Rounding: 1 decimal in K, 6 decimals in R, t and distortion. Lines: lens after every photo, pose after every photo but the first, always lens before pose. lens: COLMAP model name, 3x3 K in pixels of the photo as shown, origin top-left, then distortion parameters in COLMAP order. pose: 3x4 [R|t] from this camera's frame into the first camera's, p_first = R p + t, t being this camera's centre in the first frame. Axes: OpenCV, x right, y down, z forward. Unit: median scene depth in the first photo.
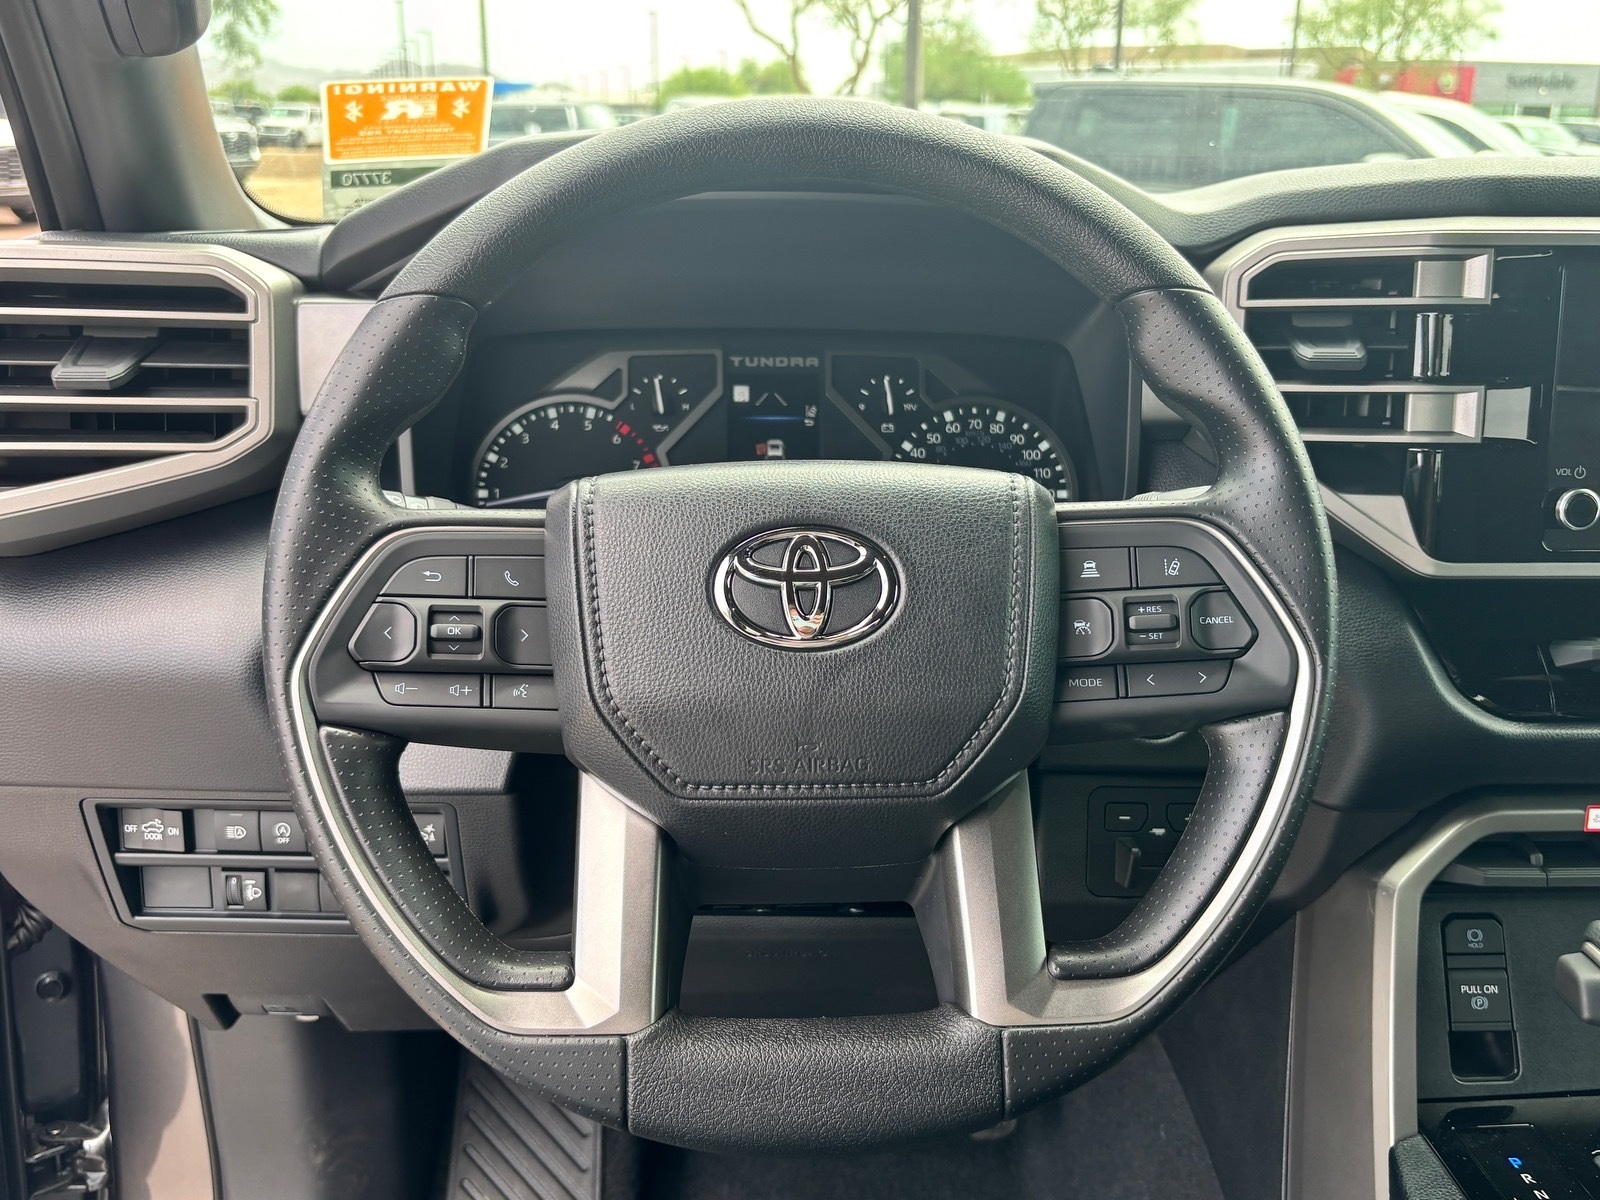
lens RADIAL K [[1479.2, 0, 776.7], [0, 1479.2, 598.3], [0, 0, 1]] dist [0.092718, -0.068529]
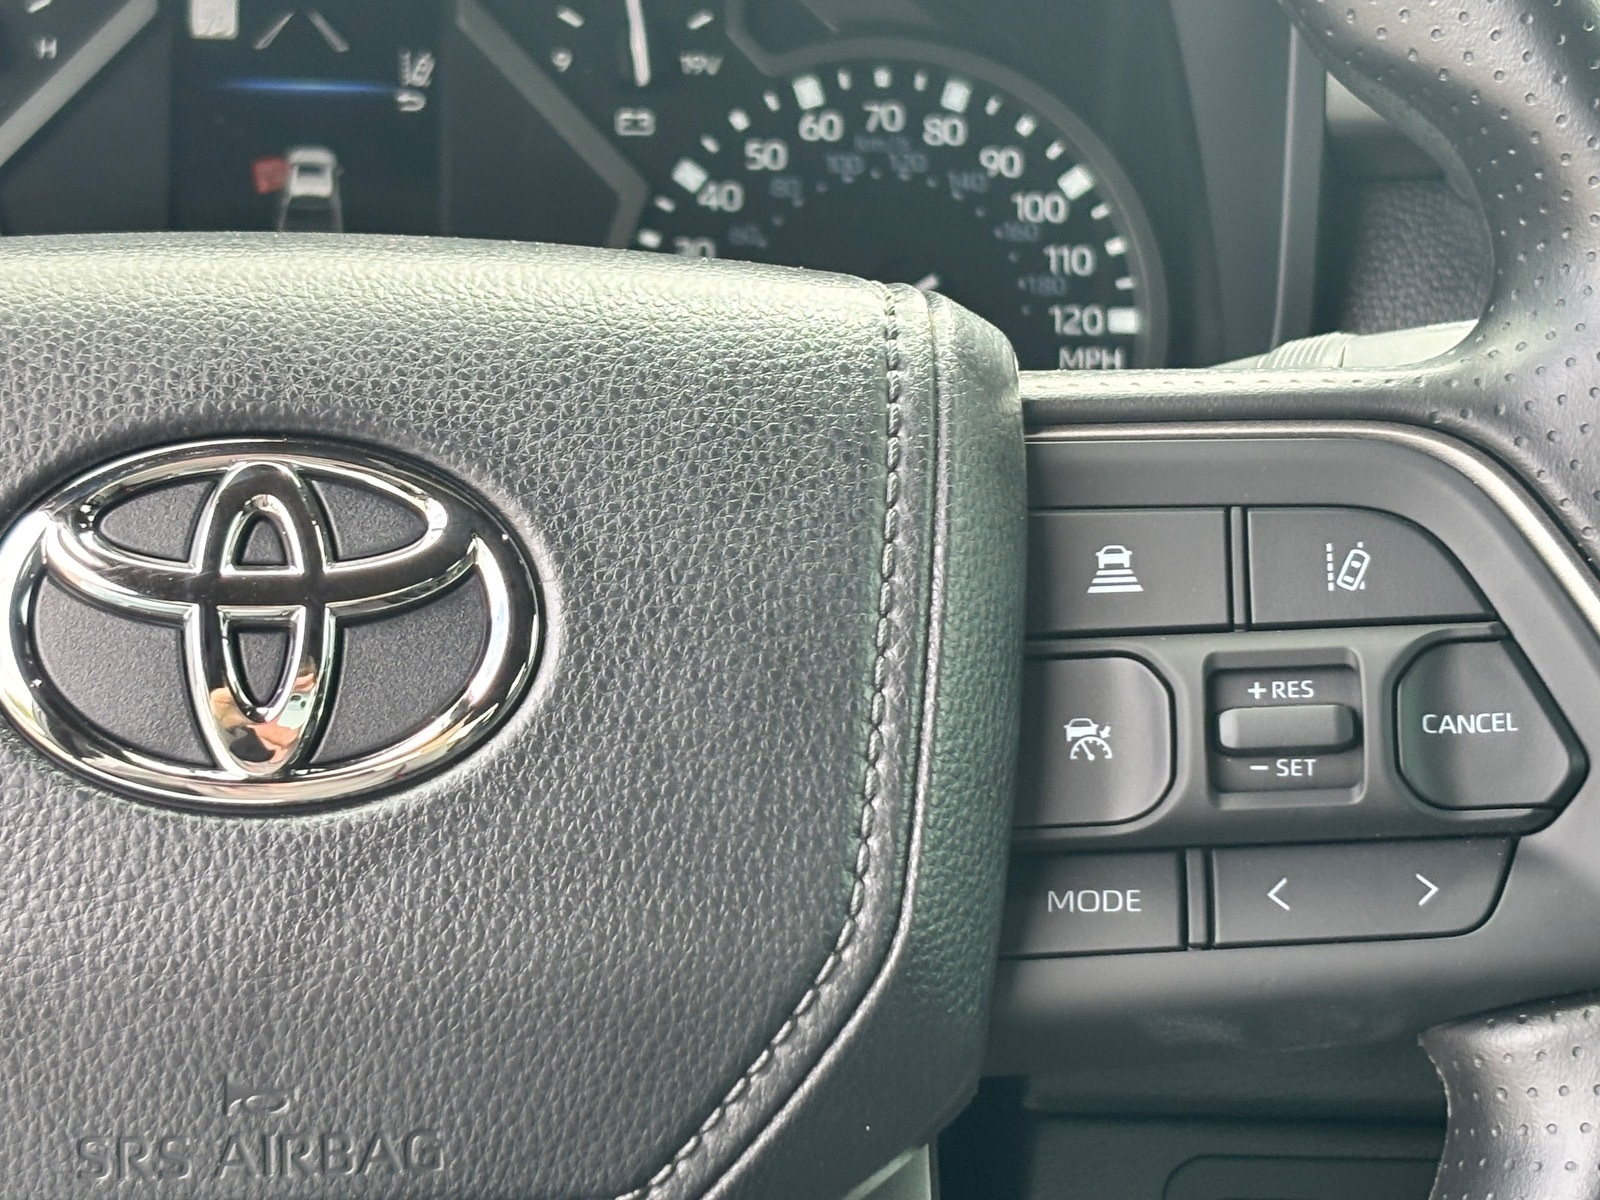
lens RADIAL K [[3923.5, 0, 785.6], [0, 3923.5, 658.6], [0, 0, 1]] dist [0.166604, 0.000000]
pose [[0.997690, 0.008356, 0.067409, 0.073106], [-0.010436, 0.999479, 0.030558, -0.025829], [-0.067119, -0.031191, 0.997257, 0.098088]]
